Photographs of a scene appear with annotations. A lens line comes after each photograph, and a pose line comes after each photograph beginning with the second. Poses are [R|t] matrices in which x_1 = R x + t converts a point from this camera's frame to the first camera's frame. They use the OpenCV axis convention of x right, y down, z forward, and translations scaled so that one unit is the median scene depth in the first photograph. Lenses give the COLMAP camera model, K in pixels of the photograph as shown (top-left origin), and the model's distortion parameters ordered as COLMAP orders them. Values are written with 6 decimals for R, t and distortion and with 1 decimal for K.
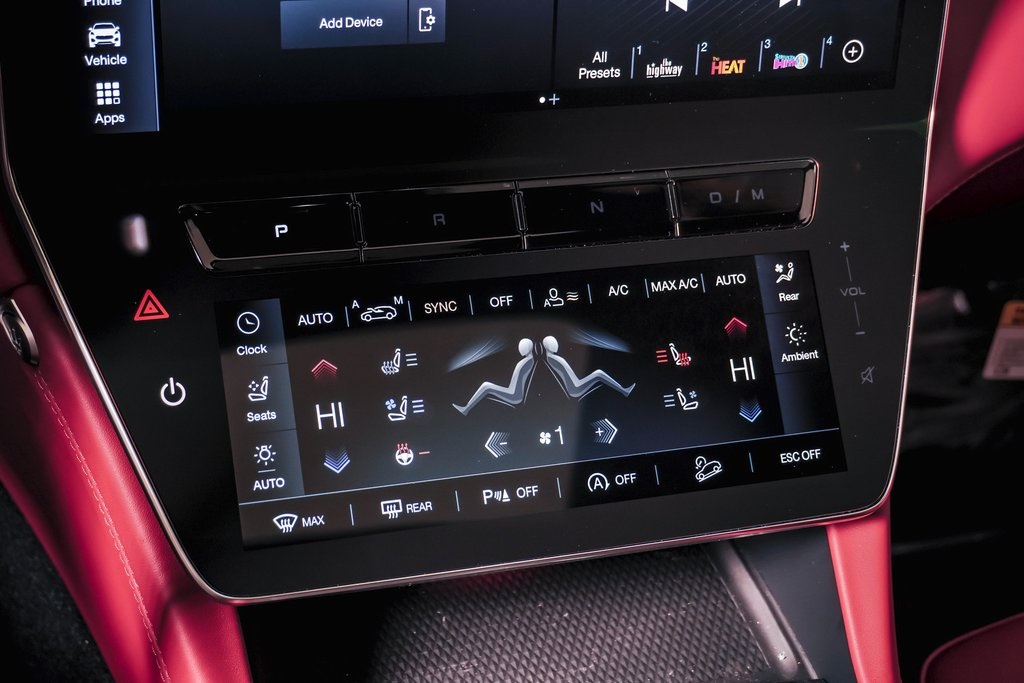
lens RADIAL K [[1704.6, 0, 513.6], [0, 1704.6, 342.5], [0, 0, 1]] dist [0.037945, 0.000000]
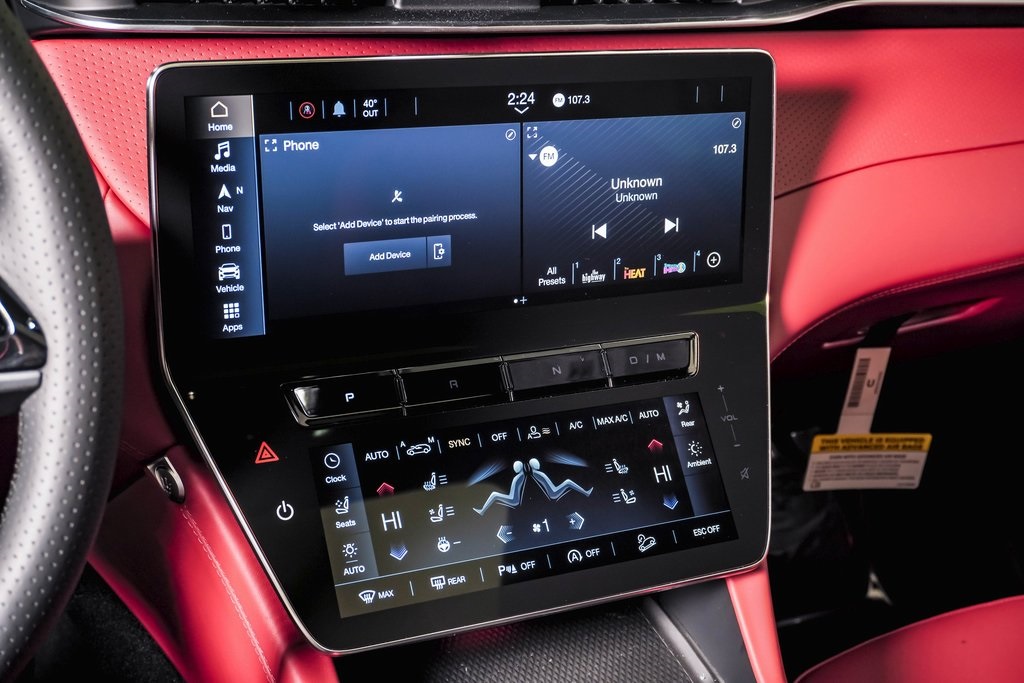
lens RADIAL K [[1317.9, 0, 509.2], [0, 1317.9, 343.7], [0, 0, 1]] dist [0.029791, 0.000000]
pose [[0.994296, -0.060613, 0.087755, -0.092309], [0.072314, 0.987931, -0.136979, 0.052011], [-0.078394, 0.142544, 0.986679, -0.131011]]
